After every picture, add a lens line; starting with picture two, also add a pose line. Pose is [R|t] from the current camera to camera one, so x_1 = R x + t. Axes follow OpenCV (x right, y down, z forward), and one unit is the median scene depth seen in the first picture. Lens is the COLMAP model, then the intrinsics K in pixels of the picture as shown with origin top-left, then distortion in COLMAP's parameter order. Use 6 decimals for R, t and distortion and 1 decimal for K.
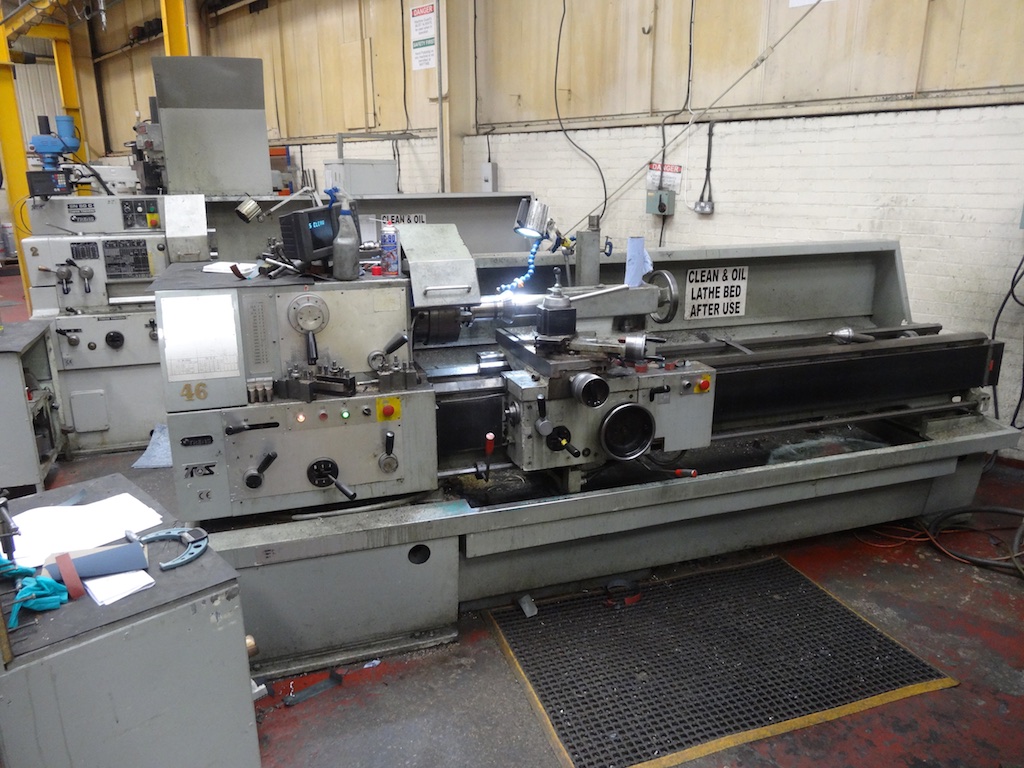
lens RADIAL K [[754.0, 0, 508.2], [0, 754.0, 380.6], [0, 0, 1]] dist [0.000611, -0.004739]
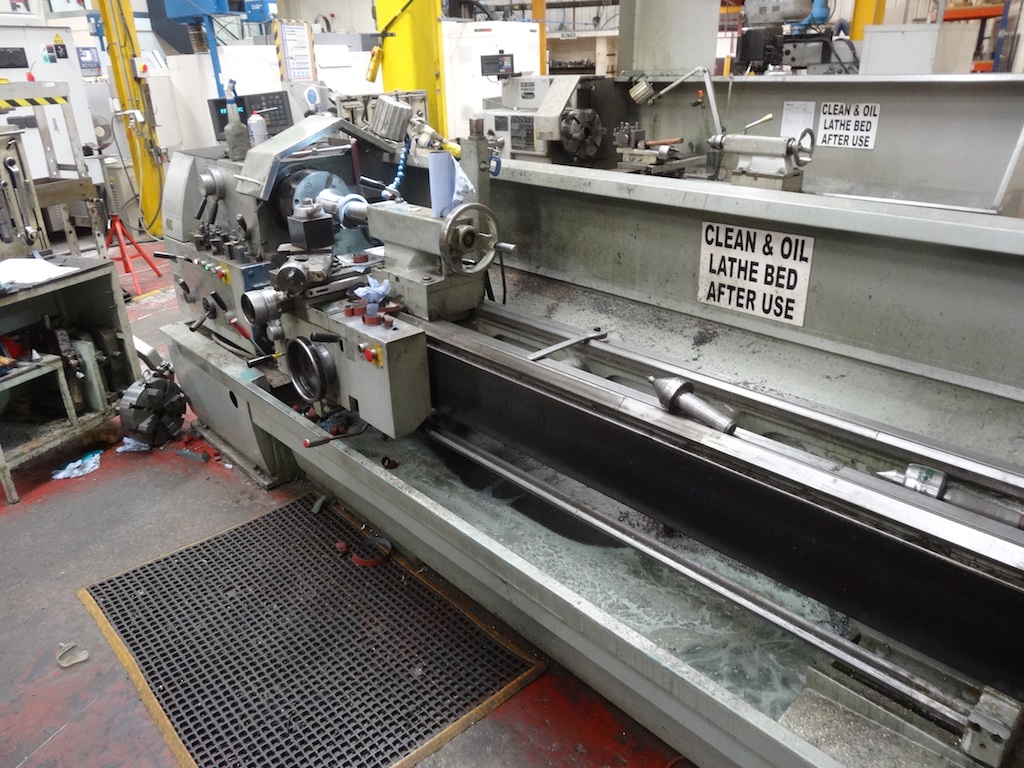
lens RADIAL K [[754.0, 0, 508.2], [0, 754.0, 380.6], [0, 0, 1]] dist [0.000611, -0.004739]
pose [[0.386674, 0.357719, -0.850012, 0.727693], [-0.215691, 0.931221, 0.293776, -0.169073], [0.896639, 0.069744, 0.437236, 0.587873]]
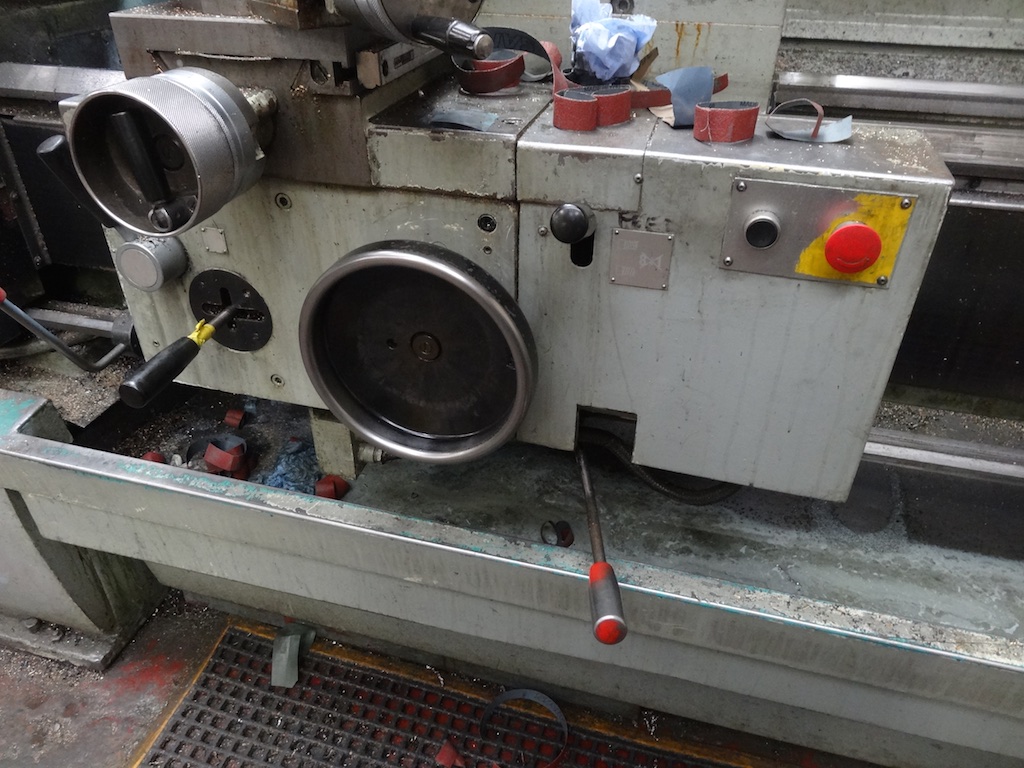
lens RADIAL K [[754.0, 0, 508.2], [0, 754.0, 380.6], [0, 0, 1]] dist [0.000611, -0.004739]
pose [[0.820963, 0.315473, -0.475917, 0.218064], [-0.153277, 0.924676, 0.348540, -0.013071], [0.550024, -0.213191, 0.807479, 0.580088]]
